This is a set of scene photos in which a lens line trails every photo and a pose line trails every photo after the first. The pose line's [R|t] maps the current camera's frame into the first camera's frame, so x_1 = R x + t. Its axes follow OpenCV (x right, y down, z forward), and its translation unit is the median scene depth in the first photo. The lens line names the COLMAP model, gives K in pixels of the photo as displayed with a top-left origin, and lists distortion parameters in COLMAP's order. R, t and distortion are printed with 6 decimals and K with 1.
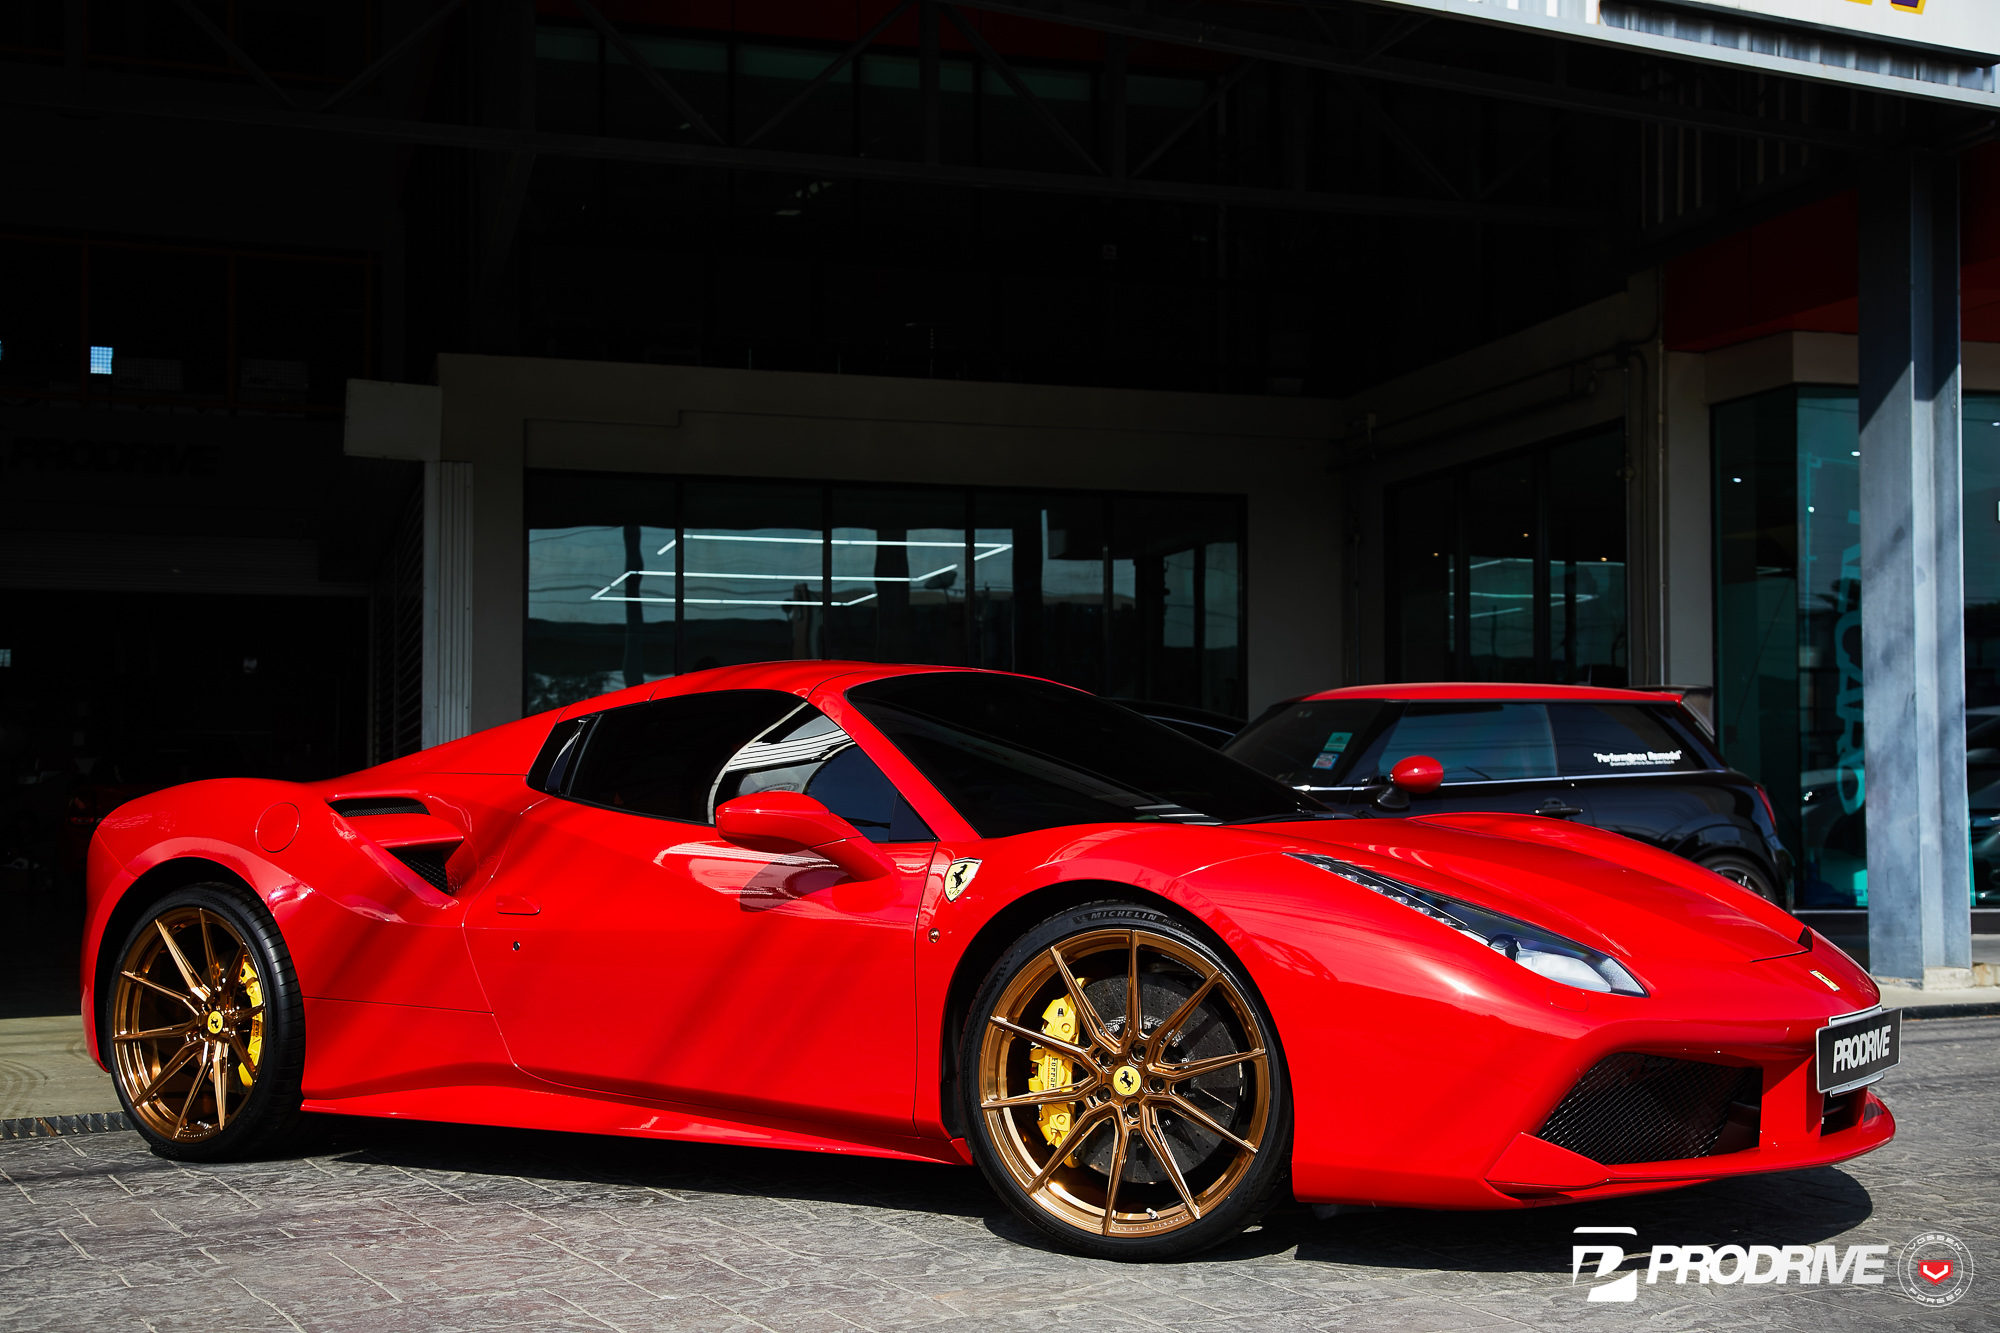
lens RADIAL K [[2579.7, 0, 1000.0], [0, 2579.7, 666.5], [0, 0, 1]] dist [0.120386, 0.046095]
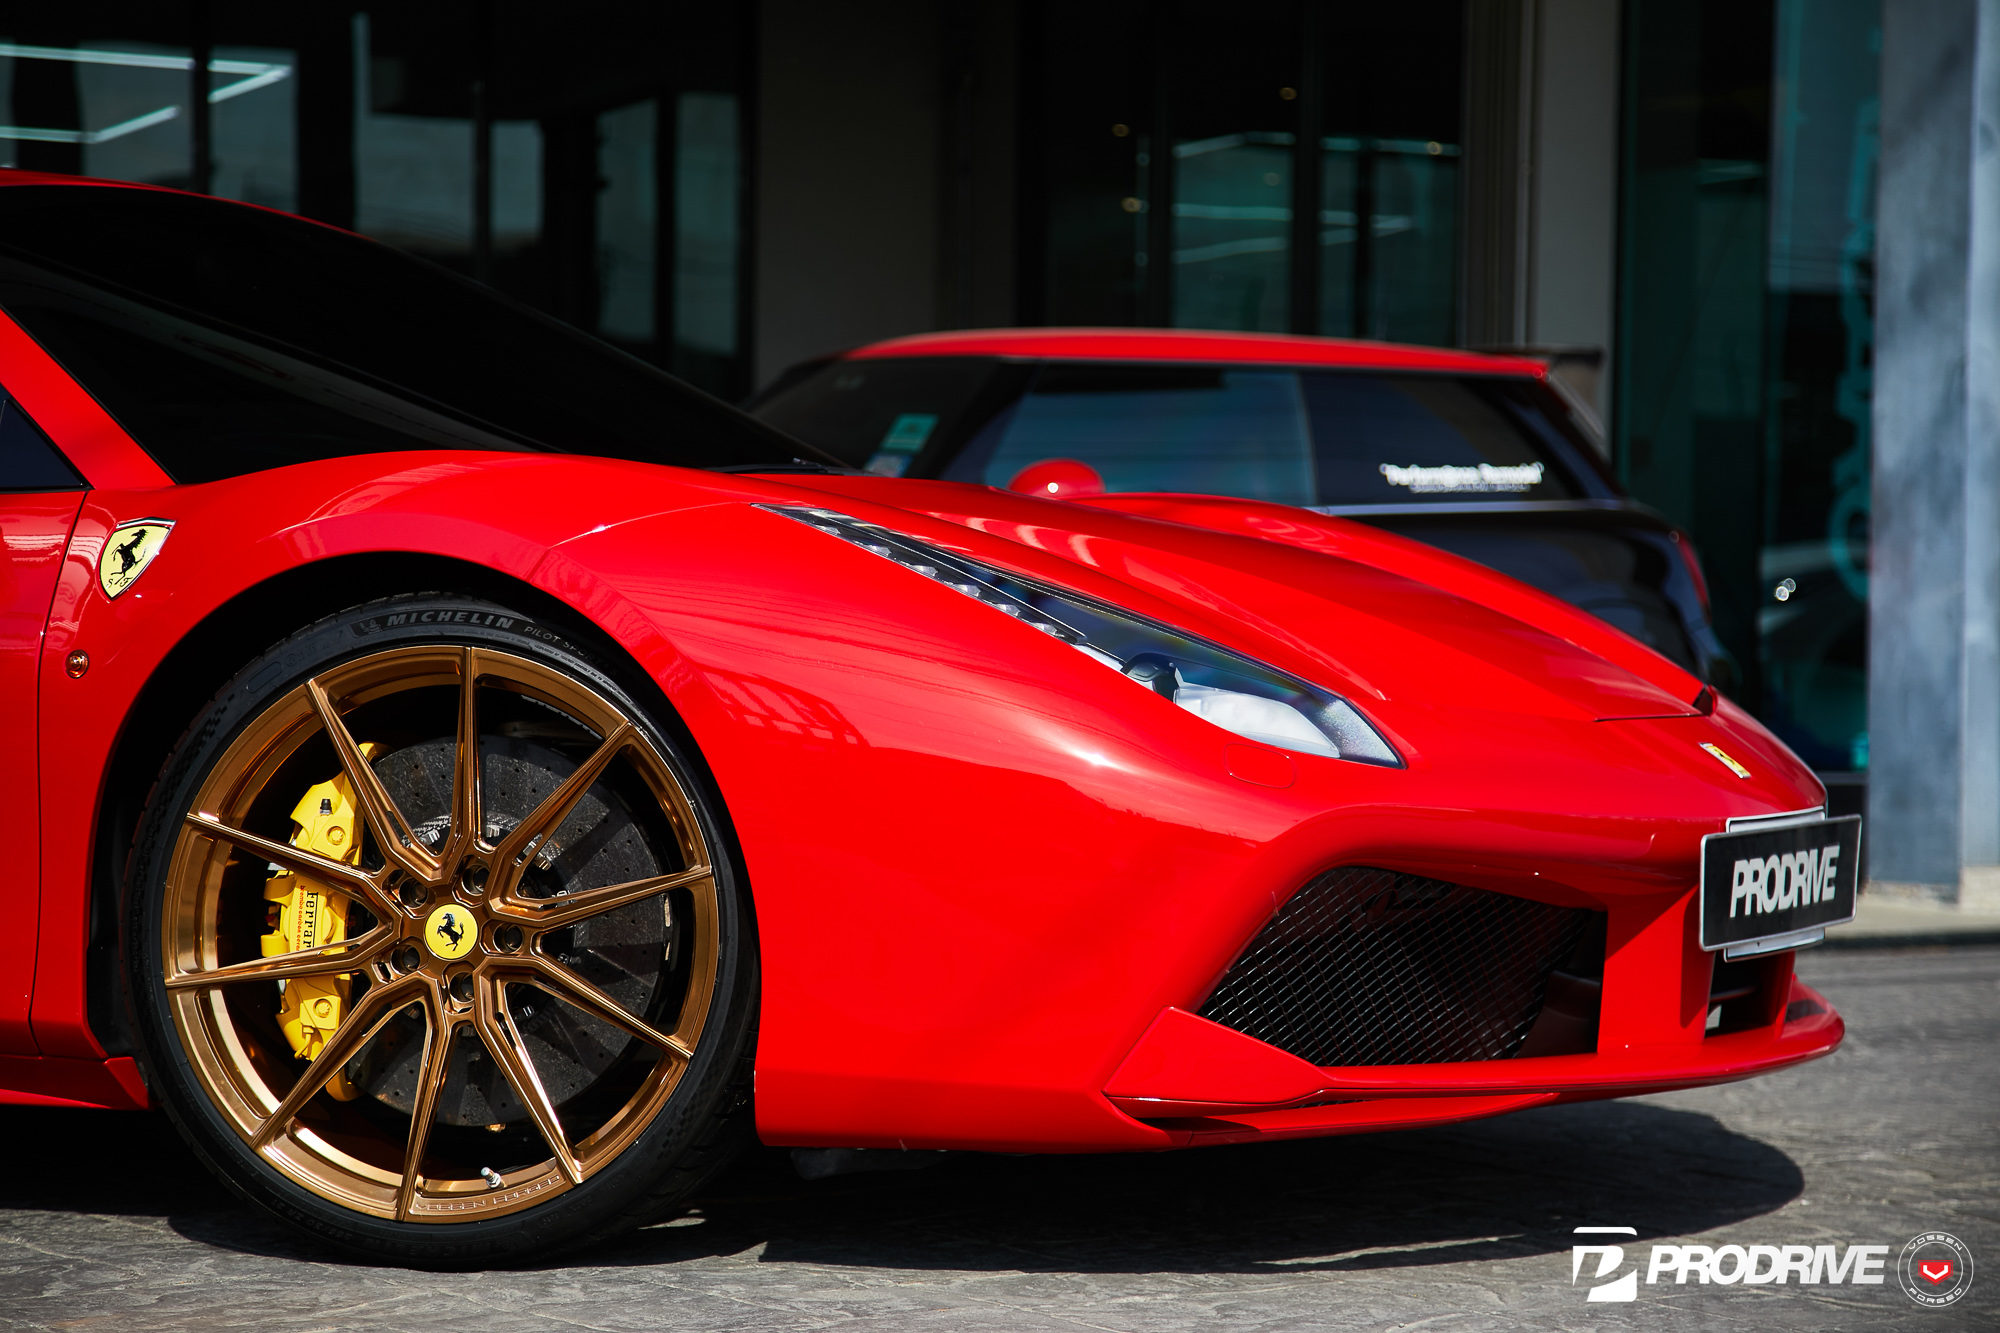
lens RADIAL K [[5026.9, 0, 1011.0], [0, 5026.9, 663.2], [0, 0, 1]] dist [0.514836, 0.085722]
pose [[0.989736, 0.013108, 0.142306, 0.013755], [-0.020753, 0.998412, 0.052371, 0.046910], [-0.141393, -0.054787, 0.988436, -0.035816]]
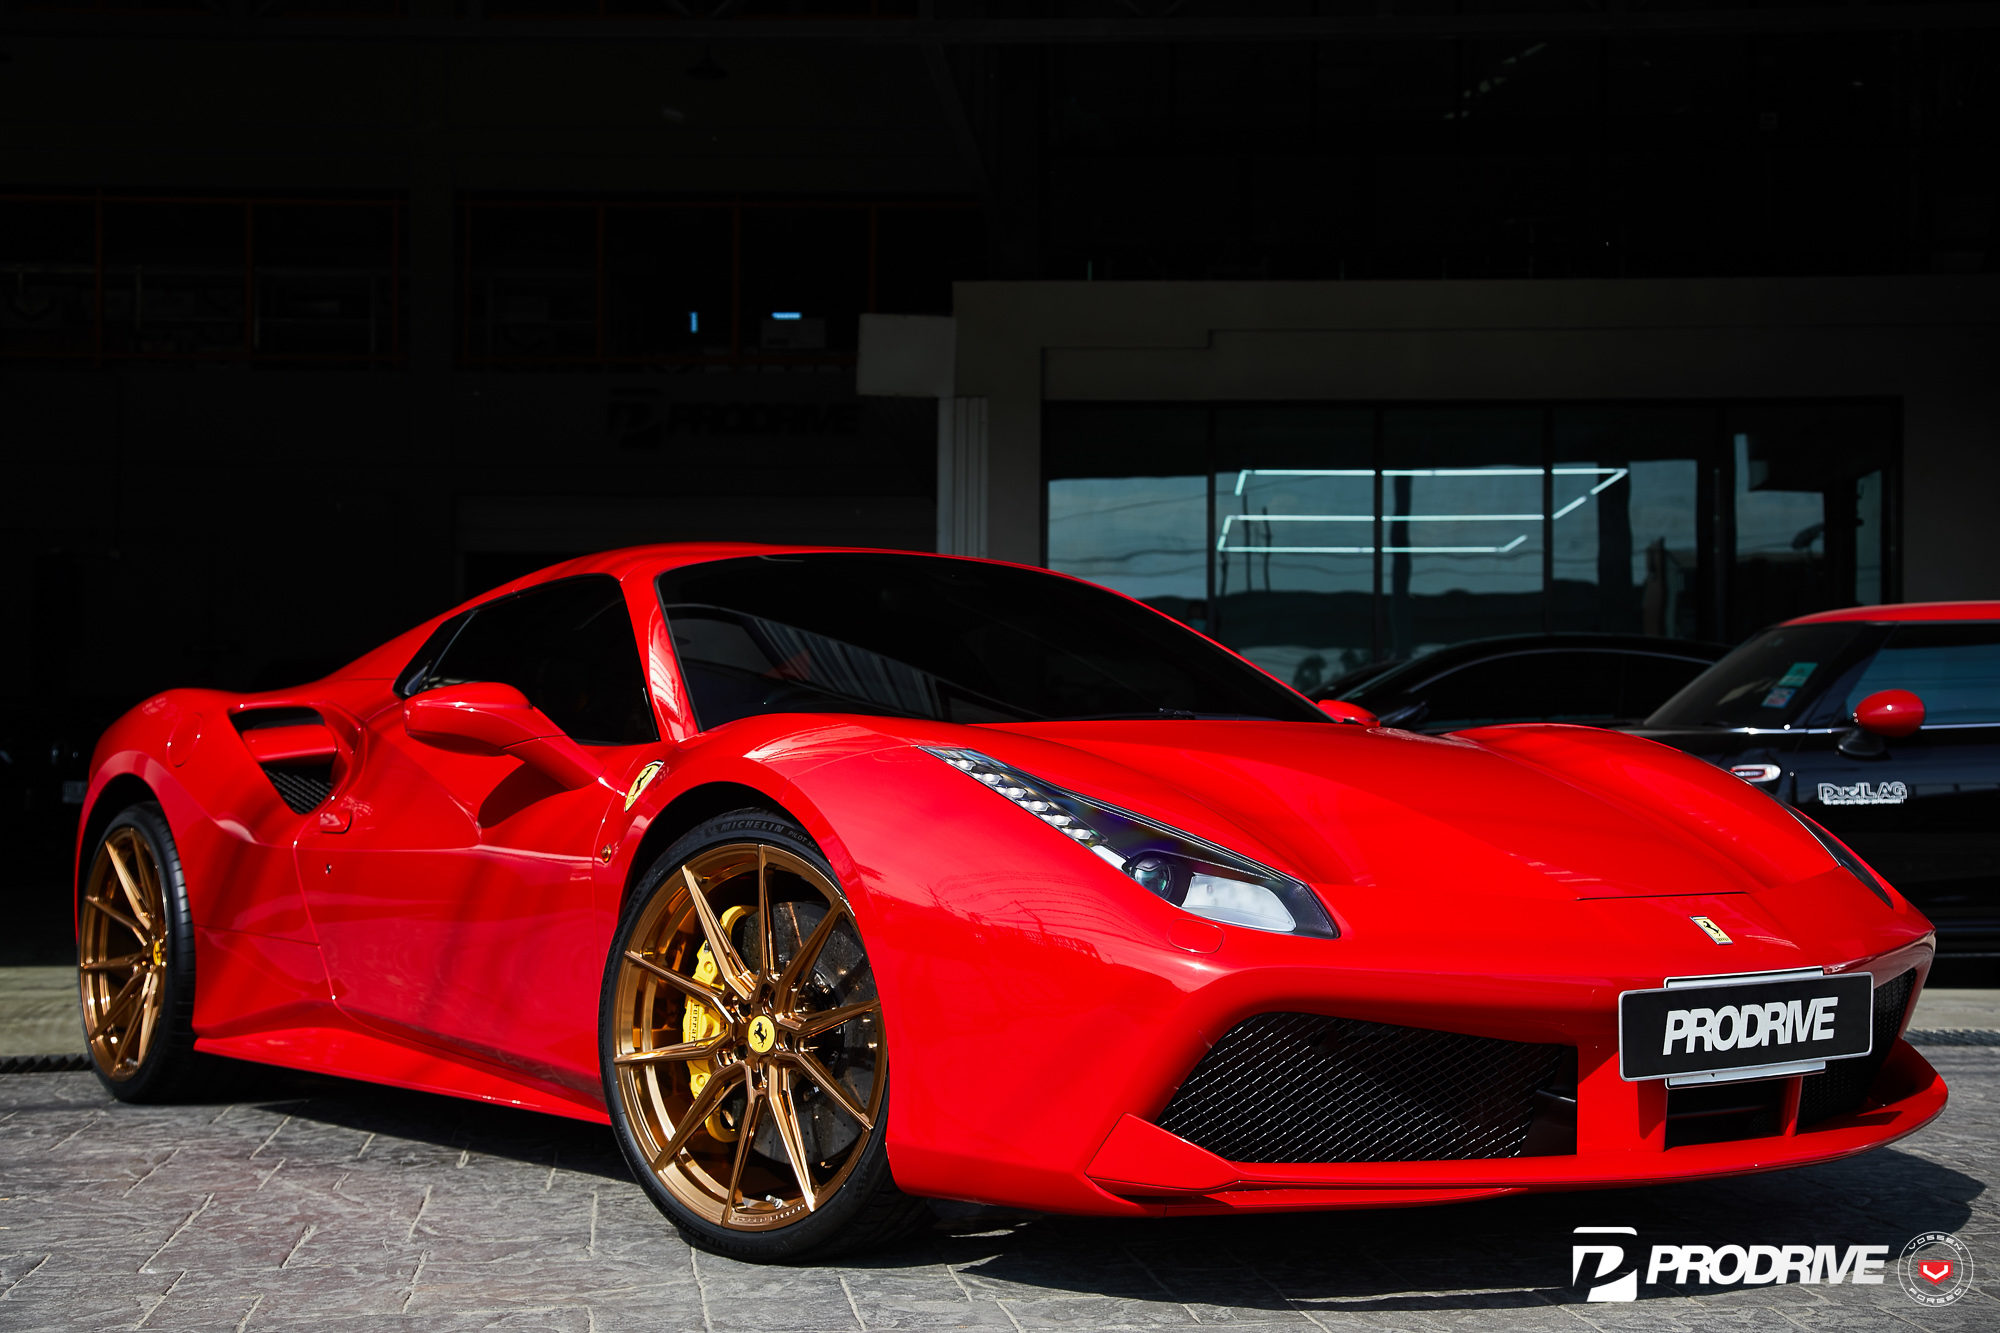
lens RADIAL K [[2719.0, 0, 1000.0], [0, 2719.0, 666.5], [0, 0, 1]] dist [0.143542, 0.005914]
pose [[0.943596, -0.008603, -0.330988, 0.383369], [0.010855, 0.999929, 0.004953, 0.042128], [0.330922, -0.008267, 0.943622, 0.225781]]
